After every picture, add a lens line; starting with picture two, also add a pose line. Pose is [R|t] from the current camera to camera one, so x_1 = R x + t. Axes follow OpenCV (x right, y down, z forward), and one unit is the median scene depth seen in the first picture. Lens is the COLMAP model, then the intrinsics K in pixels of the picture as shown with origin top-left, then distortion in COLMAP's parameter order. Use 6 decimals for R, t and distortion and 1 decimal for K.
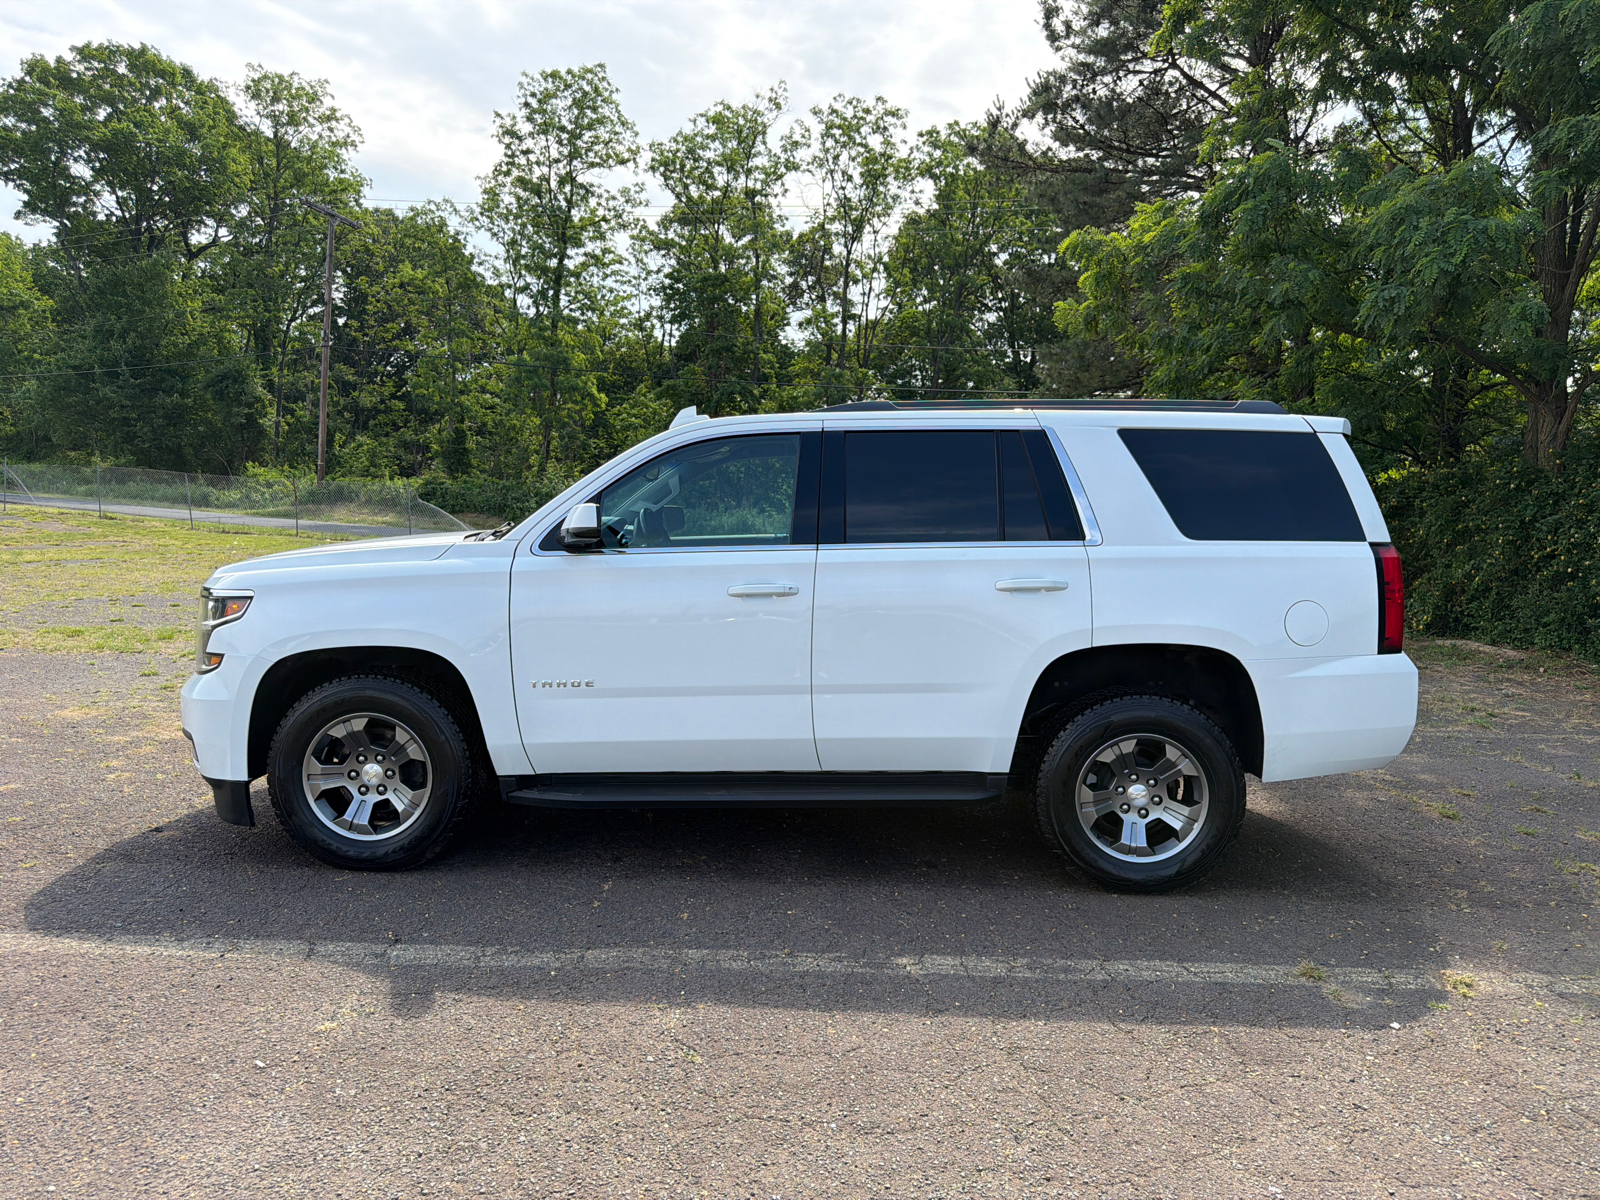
lens RADIAL K [[1146.2, 0, 797.3], [0, 1146.2, 624.6], [0, 0, 1]] dist [0.003458, -0.003476]
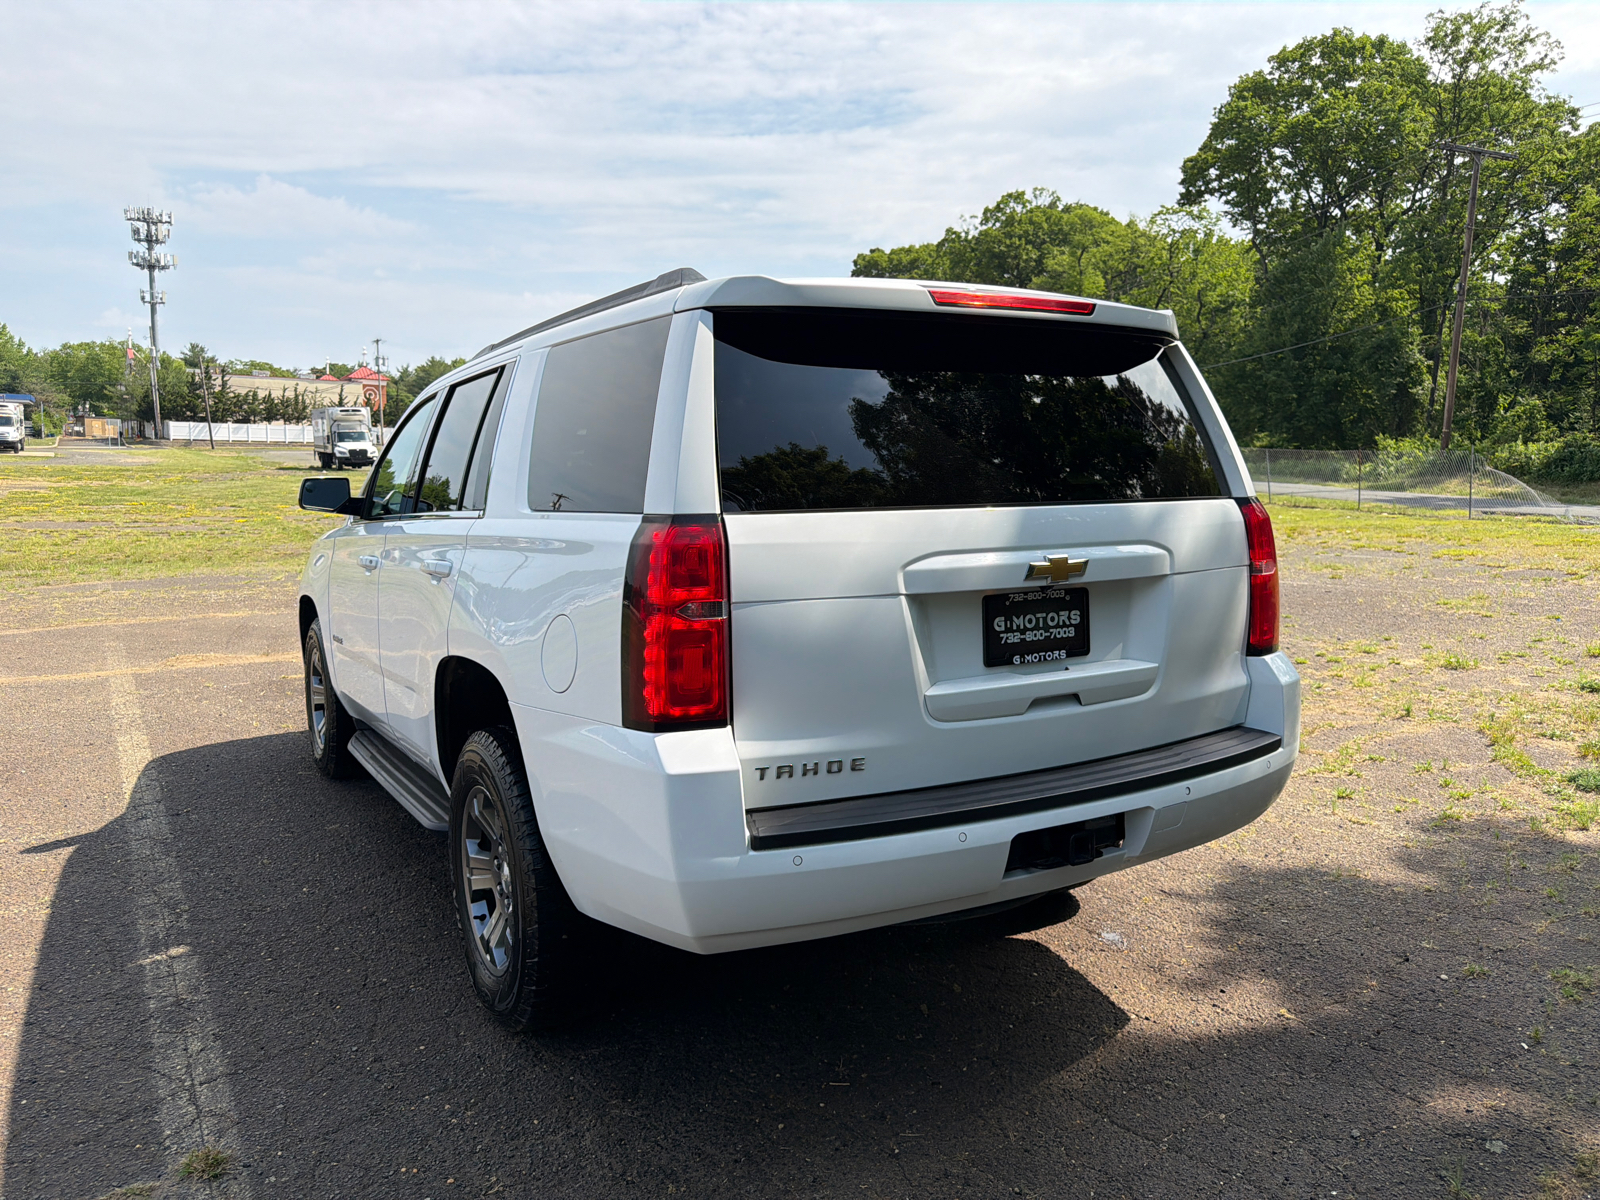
lens RADIAL K [[1150.2, 0, 798.4], [0, 1150.2, 597.1], [0, 0, 1]] dist [0.030484, -0.042052]
pose [[0.521311, 0.060689, -0.851206, 0.095552], [-0.062706, 0.997496, 0.032716, -0.005372], [0.851060, 0.036321, 0.523811, 0.075681]]
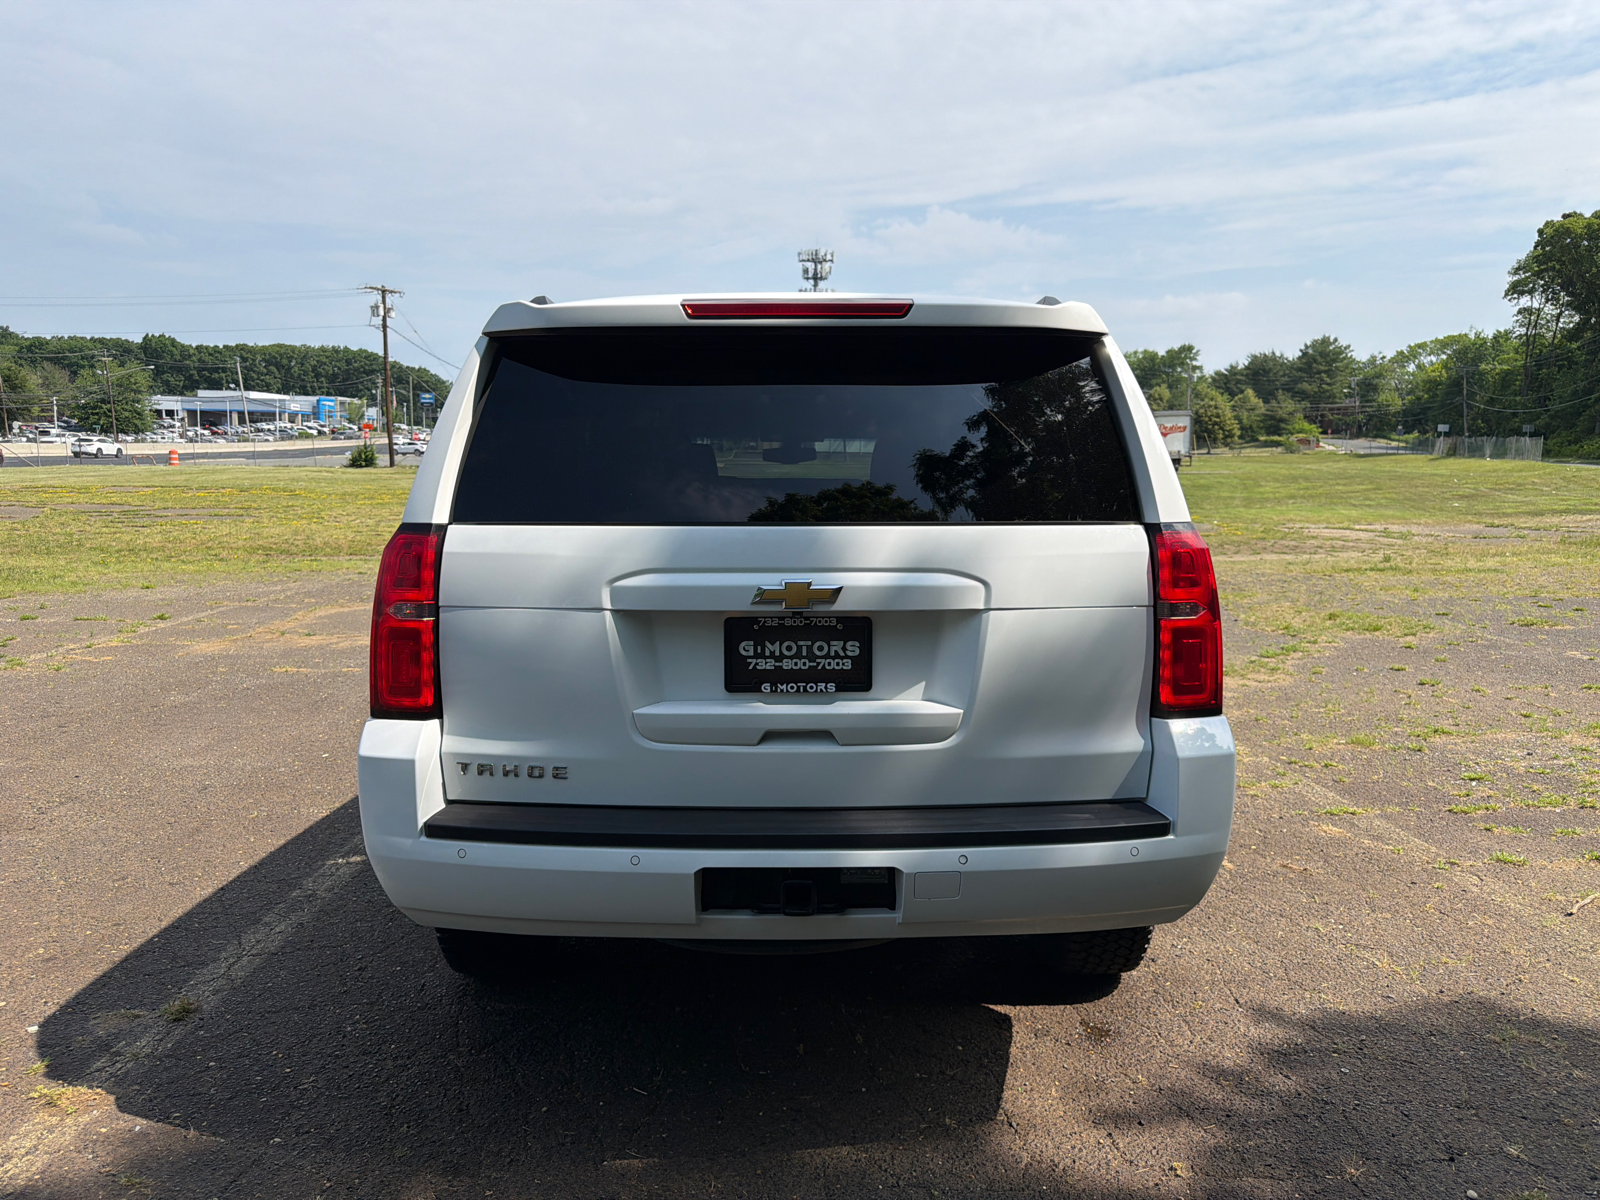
lens RADIAL K [[1150.2, 0, 798.4], [0, 1150.2, 597.1], [0, 0, 1]] dist [0.030484, -0.042052]
pose [[0.022939, 0.072546, -0.997101, 0.105879], [-0.098810, 0.992645, 0.069948, -0.009175], [0.994842, 0.096919, 0.029939, 0.114410]]
